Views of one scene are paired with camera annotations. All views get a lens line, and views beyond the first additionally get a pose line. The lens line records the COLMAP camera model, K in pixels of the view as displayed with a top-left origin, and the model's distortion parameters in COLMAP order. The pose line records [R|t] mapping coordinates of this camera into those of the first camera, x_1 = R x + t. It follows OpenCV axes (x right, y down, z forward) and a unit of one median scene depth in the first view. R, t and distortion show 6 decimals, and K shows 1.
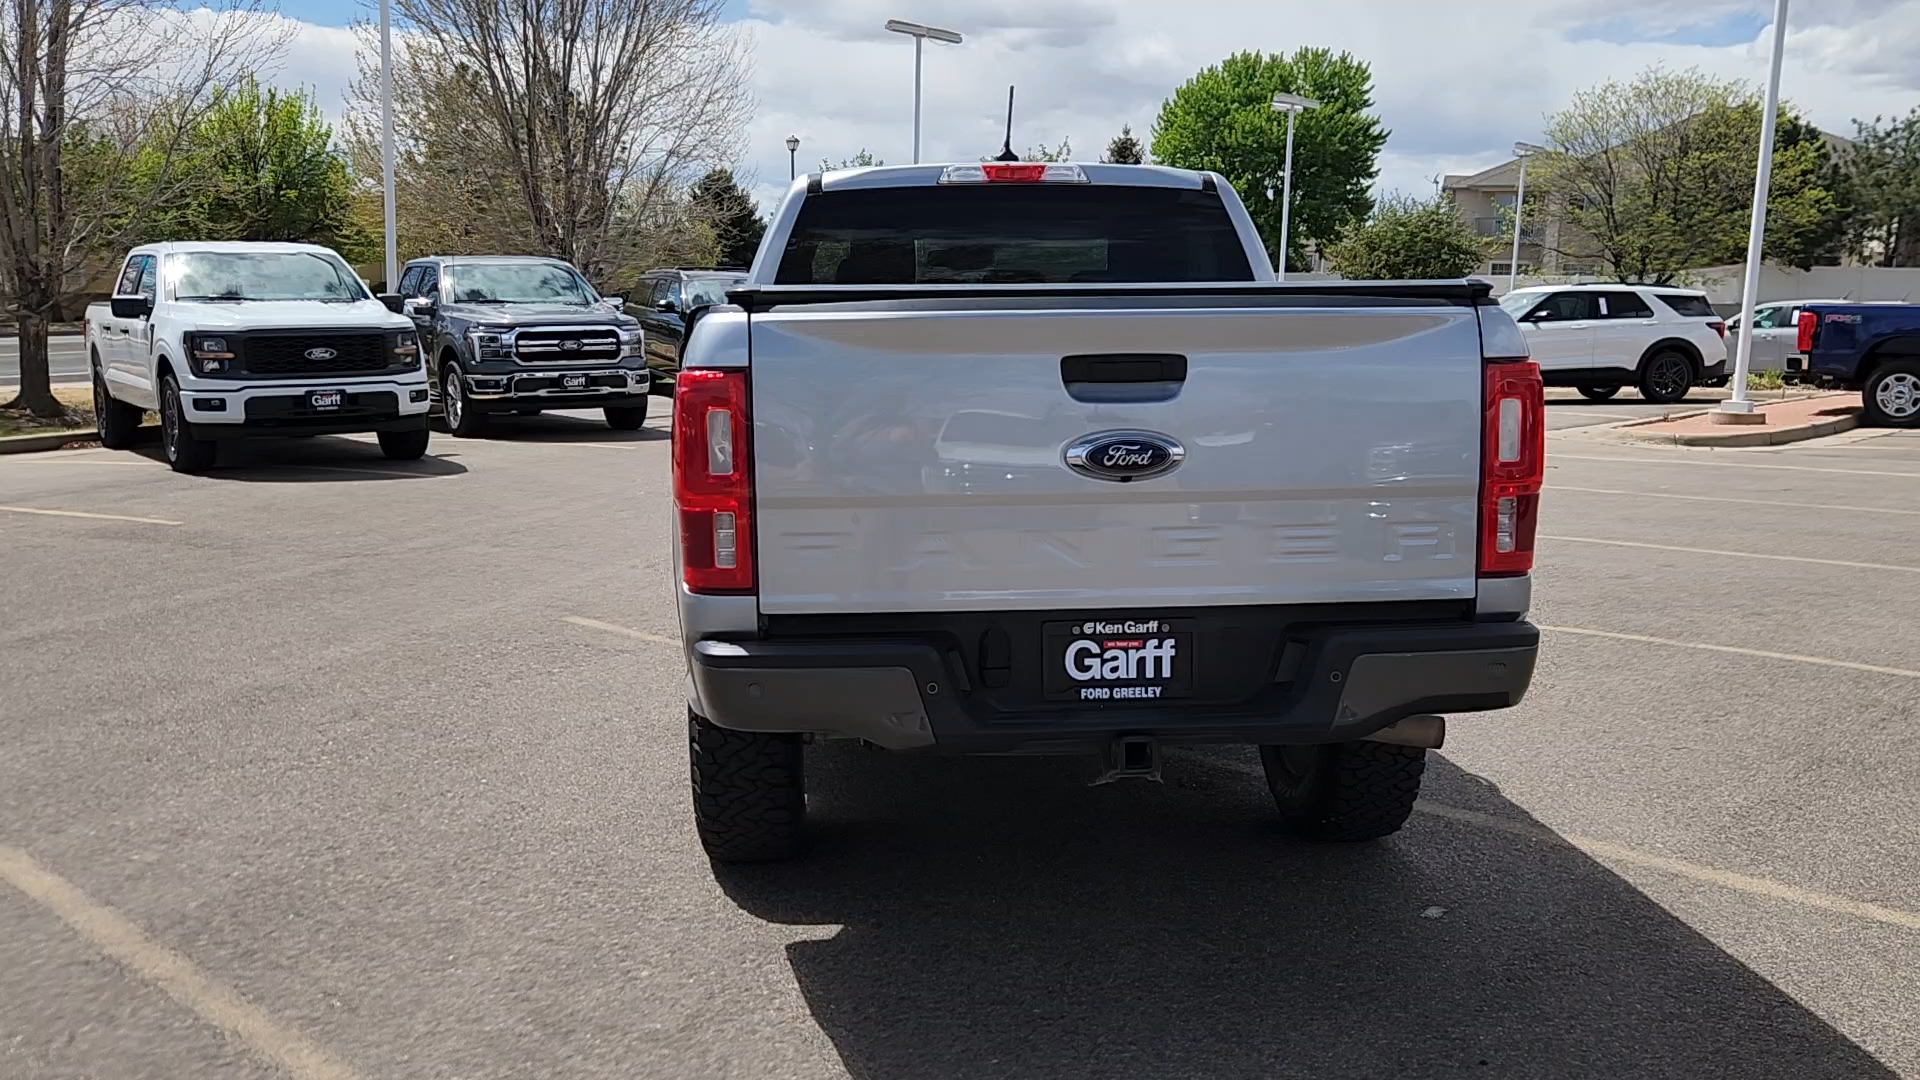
lens RADIAL K [[1624.3, 0, 948.0], [0, 1624.3, 547.8], [0, 0, 1]] dist [0.032440, -0.017914]
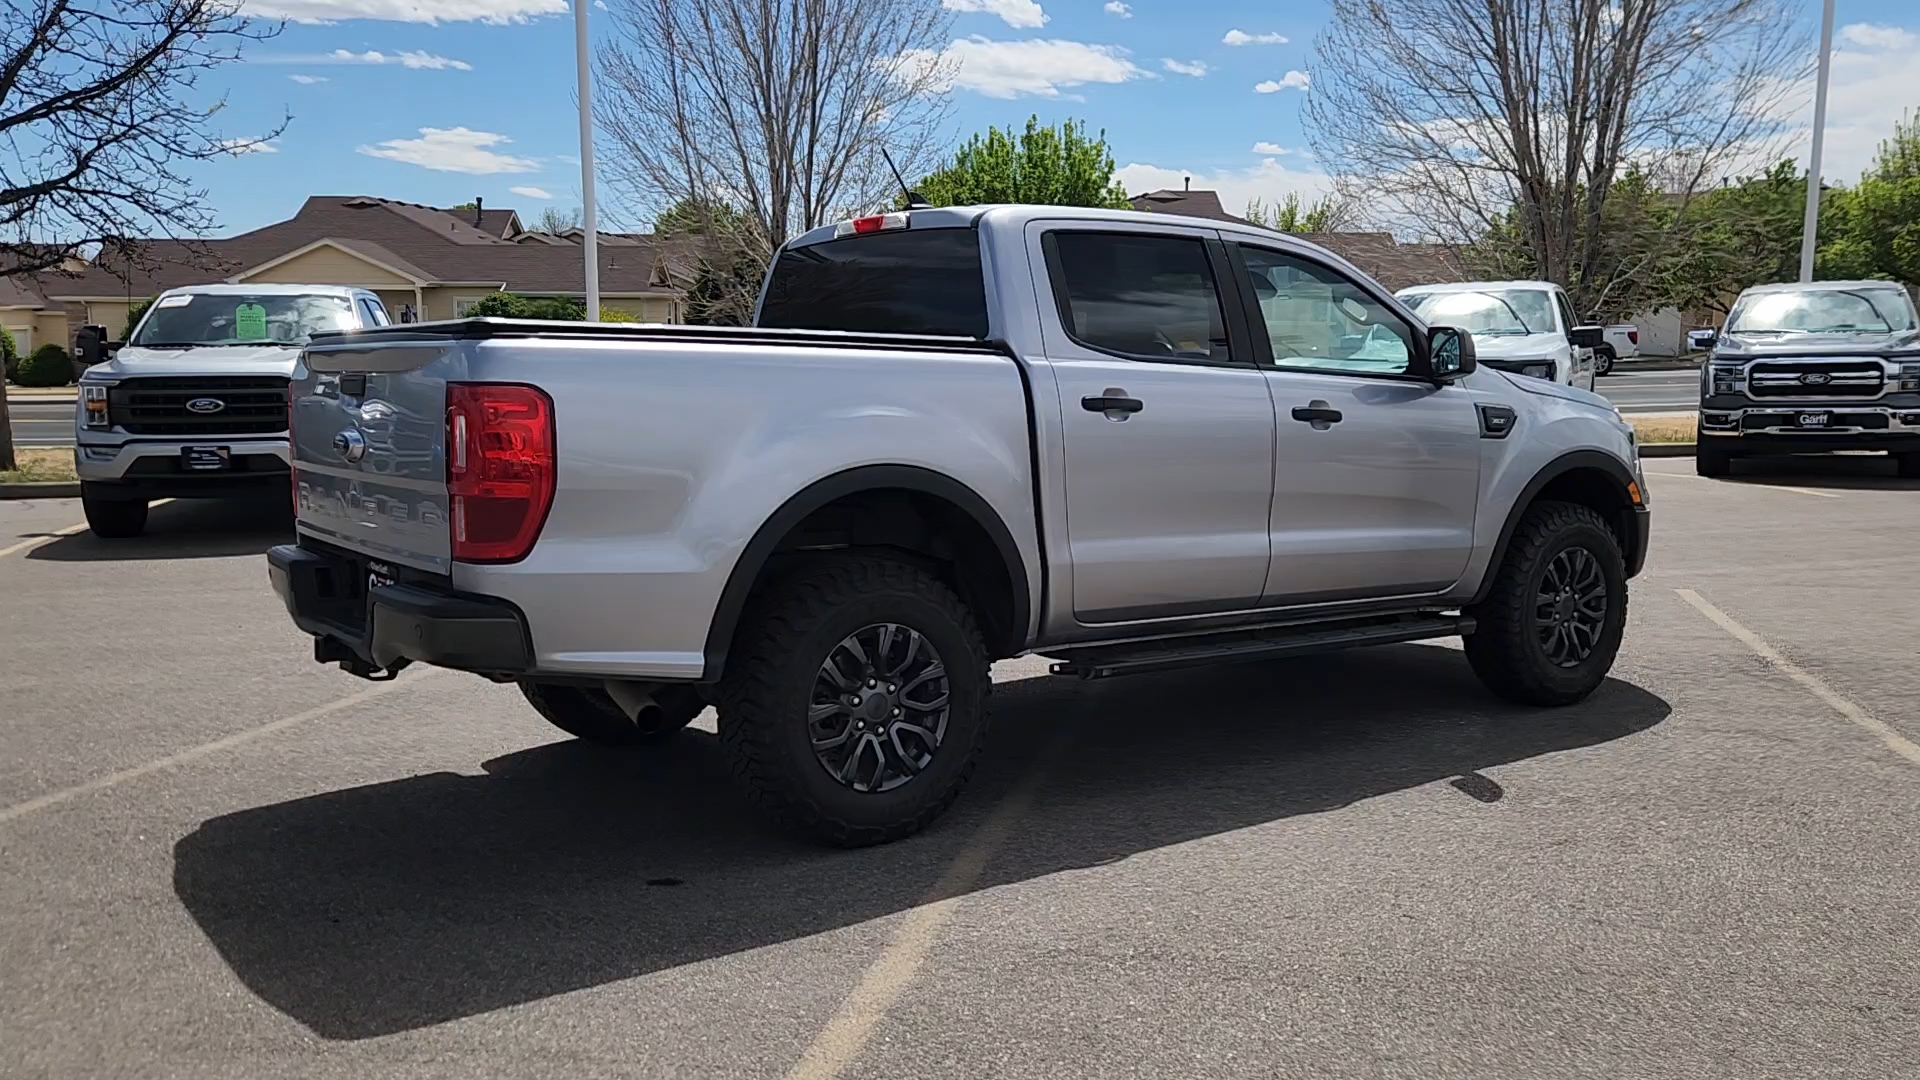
lens RADIAL K [[1624.0, 0, 945.0], [0, 1624.0, 546.9], [0, 0, 1]] dist [0.034962, -0.033744]
pose [[0.515130, 0.098248, -0.851463, 1.142481], [-0.115773, 0.992280, 0.044455, -0.065205], [0.849257, 0.075676, 0.522528, 0.490323]]
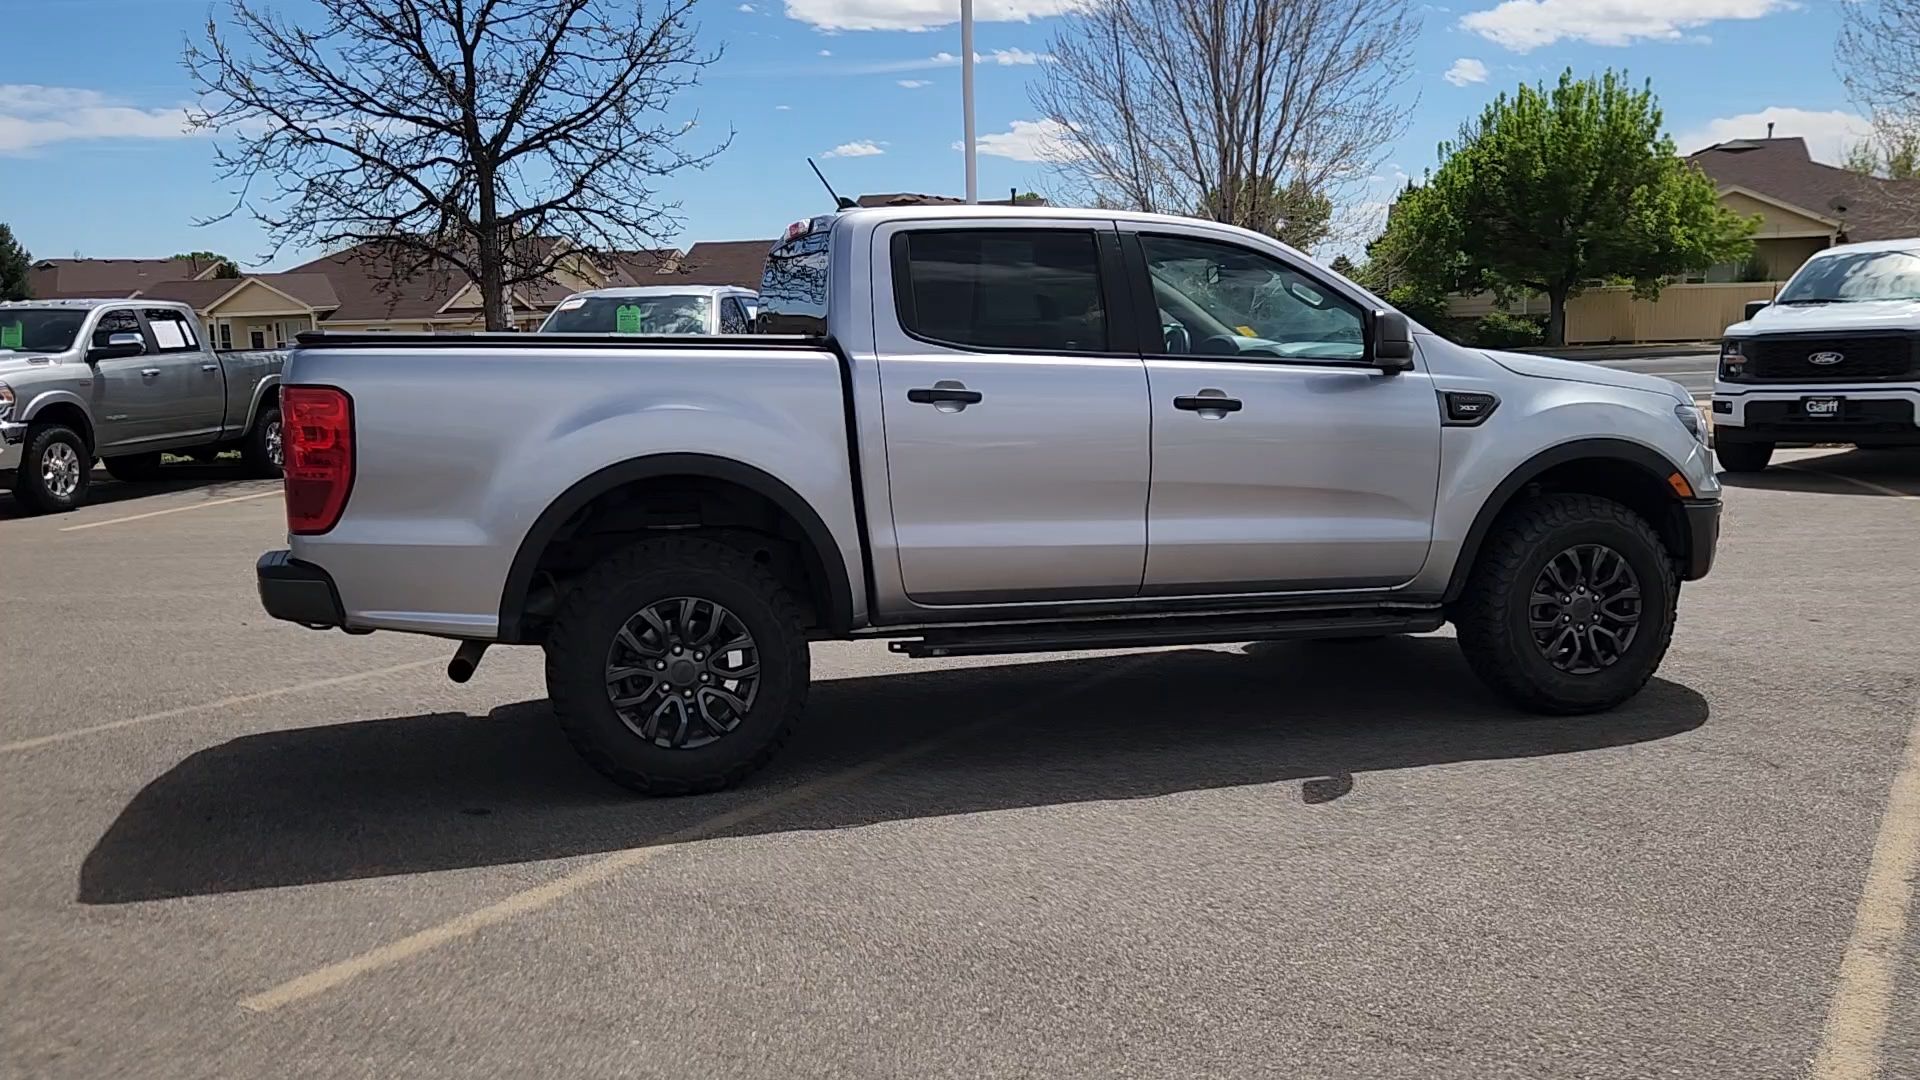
lens RADIAL K [[1624.0, 0, 945.0], [0, 1624.0, 546.9], [0, 0, 1]] dist [0.034962, -0.033744]
pose [[0.194795, 0.117937, -0.973728, 1.391142], [-0.113434, 0.988792, 0.097069, -0.132468], [0.974263, 0.091545, 0.205990, 0.933599]]
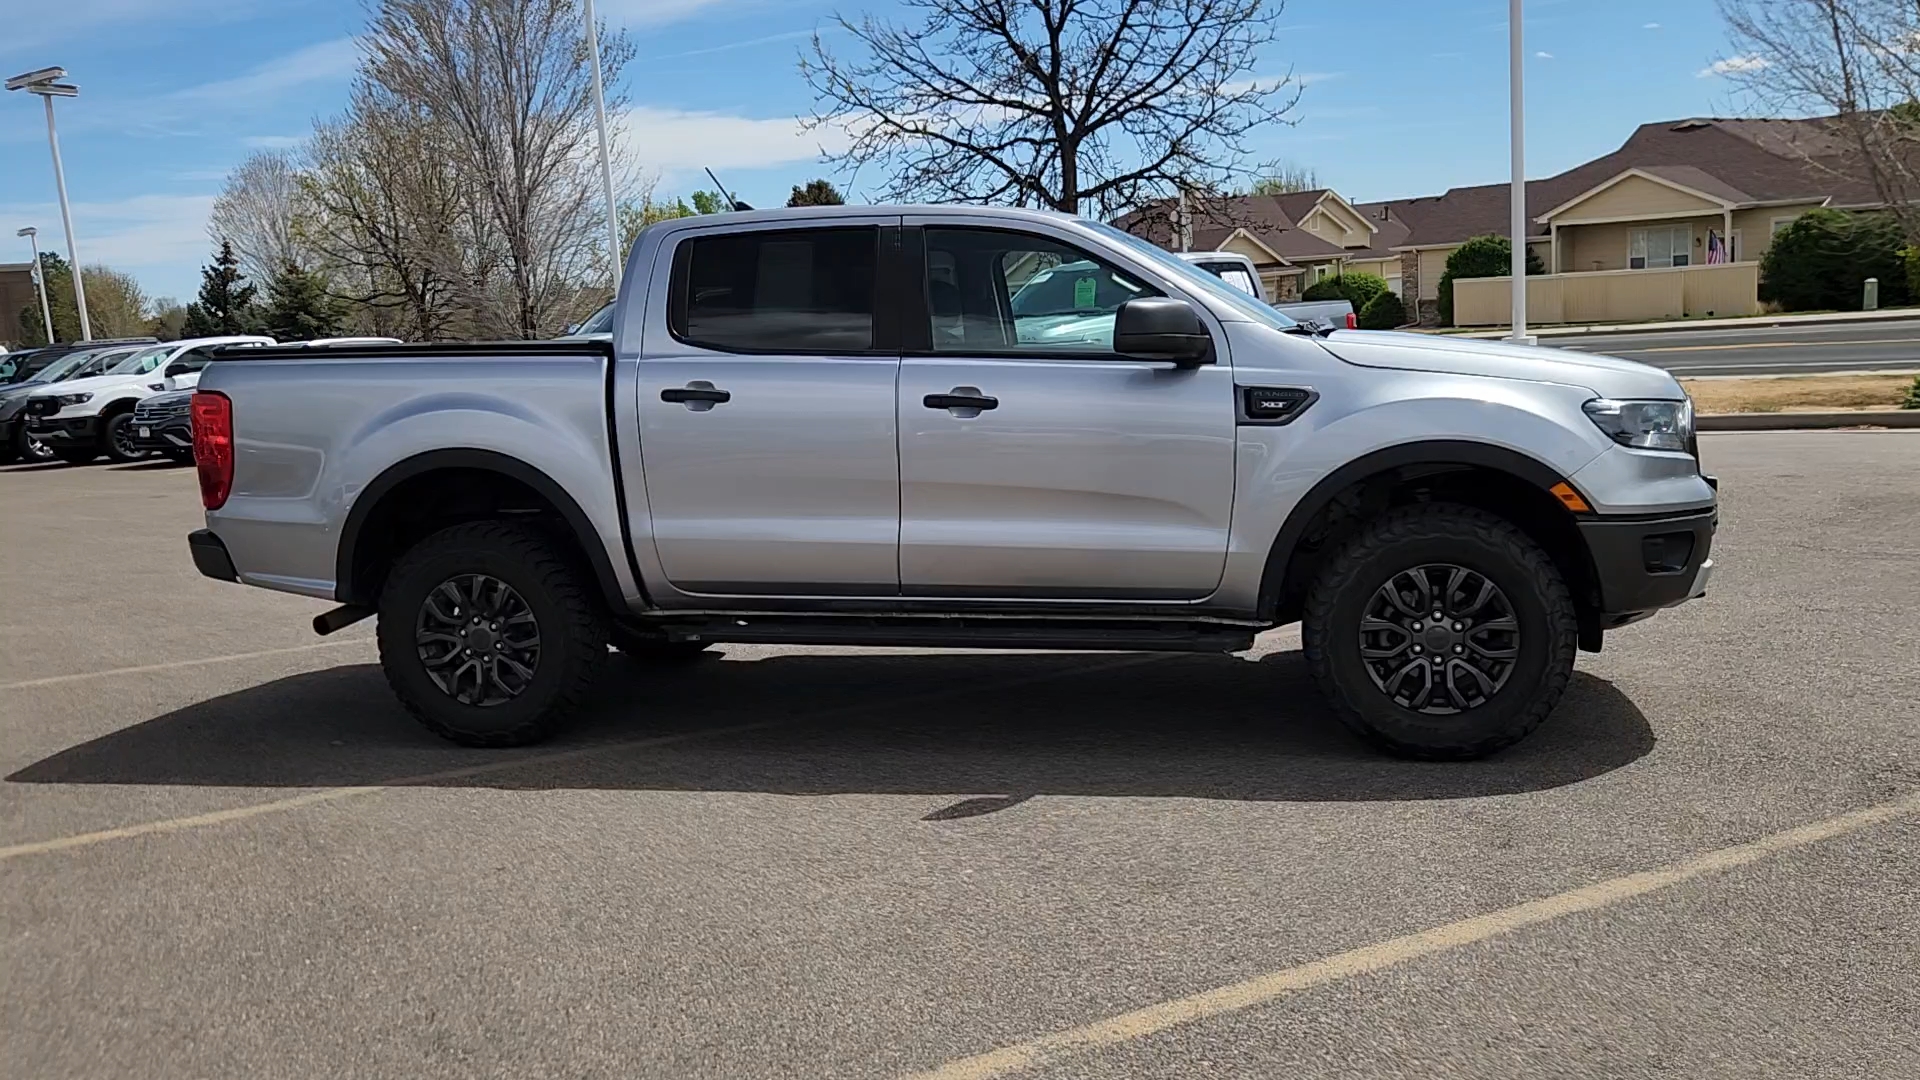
lens RADIAL K [[1624.3, 0, 948.0], [0, 1624.3, 547.8], [0, 0, 1]] dist [0.032440, -0.017914]
pose [[-0.290842, 0.144519, -0.945793, 1.367365], [-0.083790, 0.980881, 0.175646, -0.245919], [0.953095, 0.130333, -0.273173, 1.698159]]
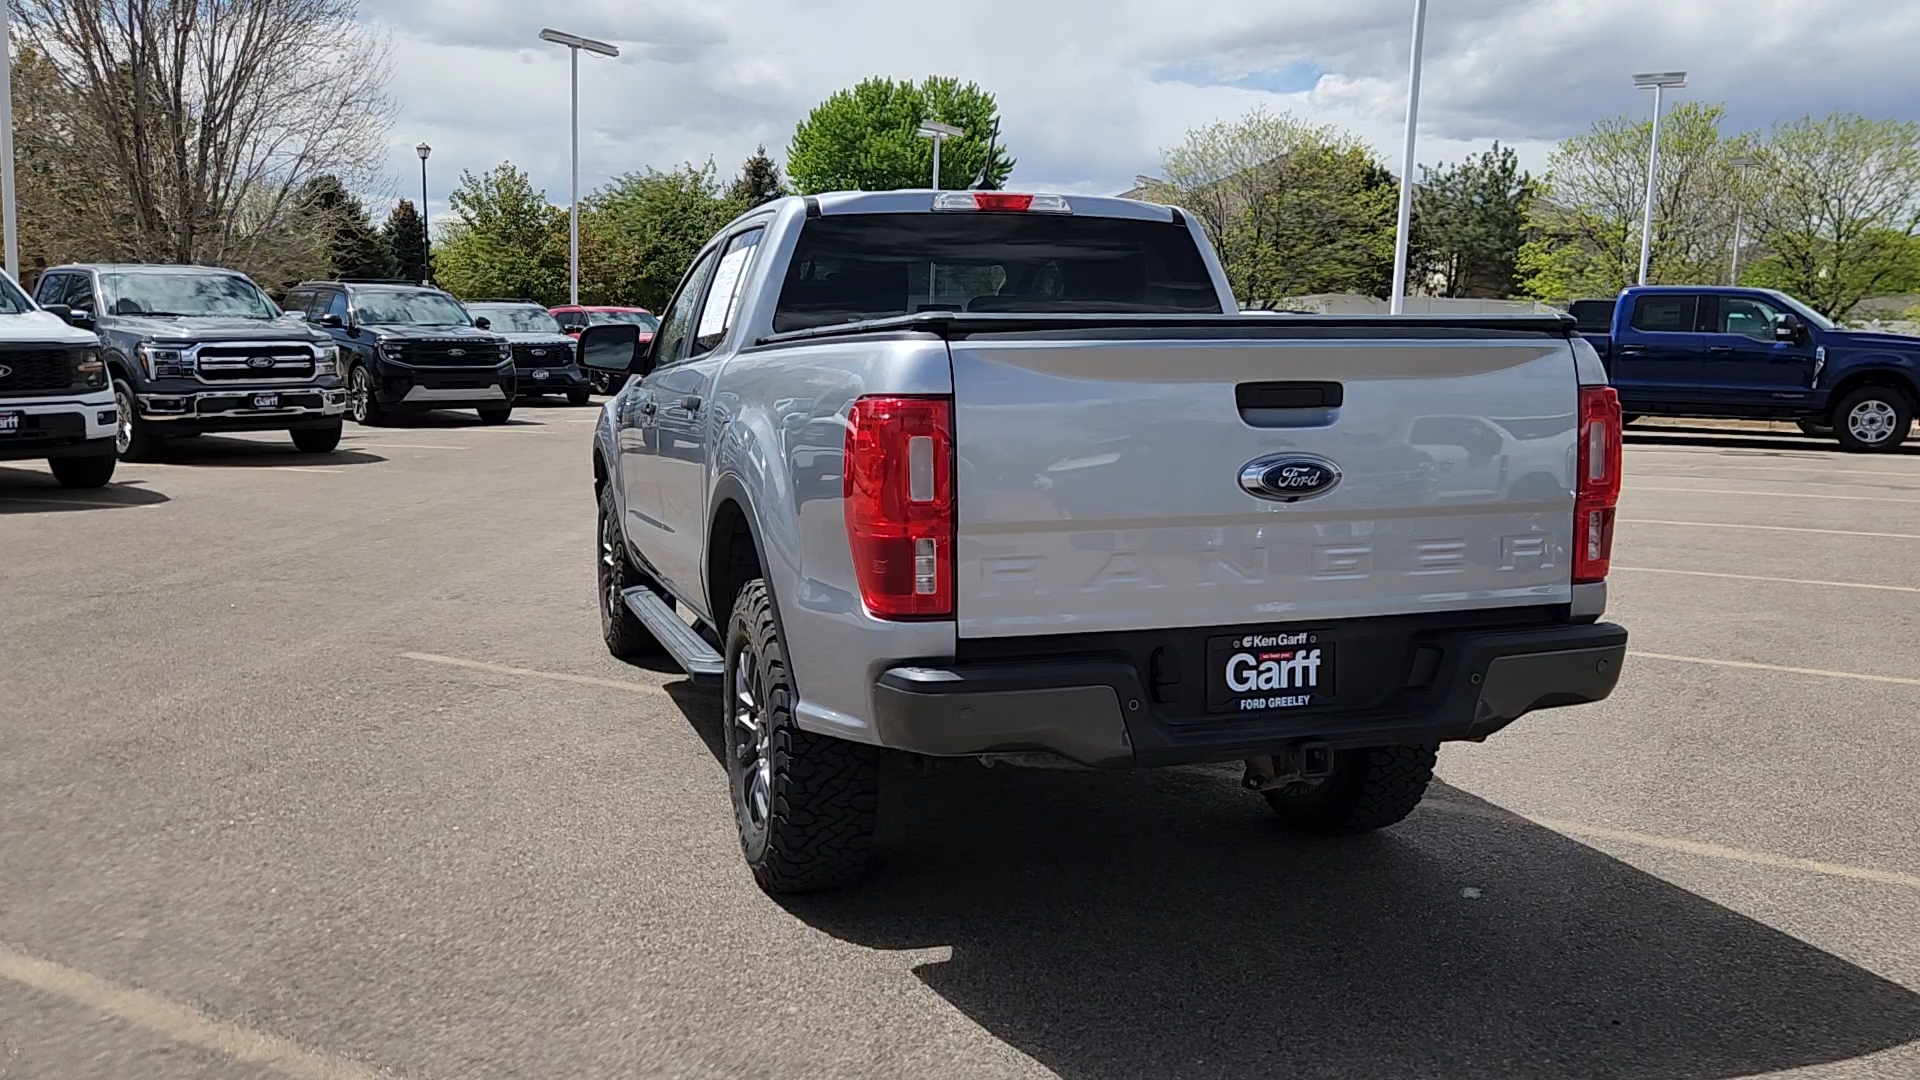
lens RADIAL K [[1624.3, 0, 948.0], [0, 1624.3, 547.8], [0, 0, 1]] dist [0.032440, -0.017914]
pose [[0.973409, -0.021453, 0.228066, -0.247096], [0.023981, 0.999678, -0.008319, -0.005254], [-0.227814, 0.013567, 0.973610, 0.014317]]
